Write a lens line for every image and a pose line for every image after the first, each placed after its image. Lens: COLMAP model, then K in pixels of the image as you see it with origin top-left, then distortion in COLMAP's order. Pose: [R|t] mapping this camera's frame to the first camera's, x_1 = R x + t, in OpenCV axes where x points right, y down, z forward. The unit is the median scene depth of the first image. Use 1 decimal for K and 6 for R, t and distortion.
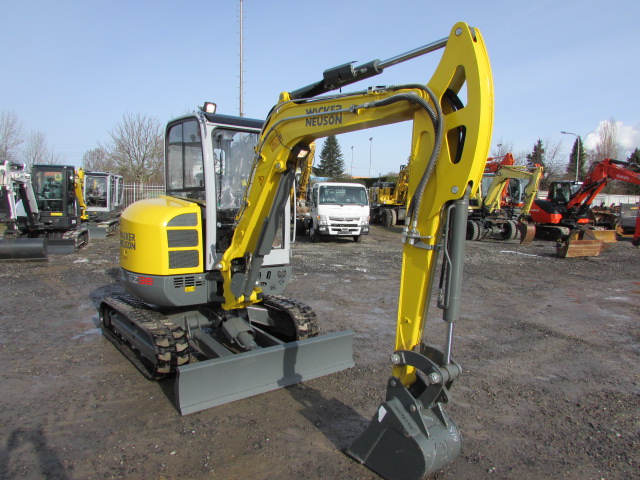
lens RADIAL K [[450.5, 0, 322.9], [0, 450.5, 245.4], [0, 0, 1]] dist [-0.020973, 0.000387]
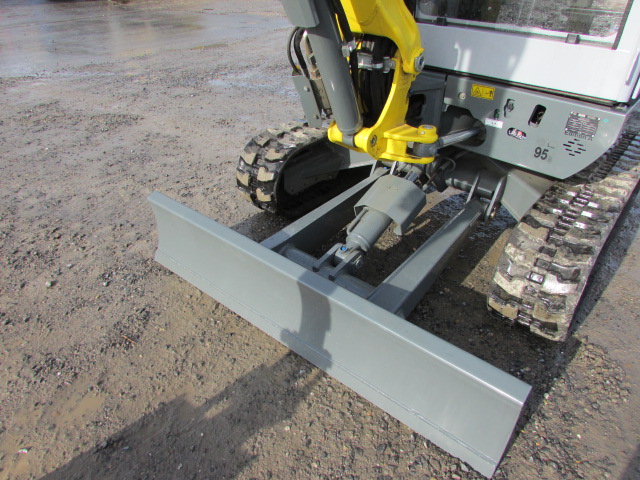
lens RADIAL K [[450.5, 0, 321.9], [0, 450.5, 238.8], [0, 0, 1]] dist [-0.020973, 0.000387]
pose [[0.222288, 0.530079, -0.818294, 0.197497], [-0.114789, 0.847684, 0.517934, -0.017502], [0.968200, -0.021200, 0.249277, 0.765747]]
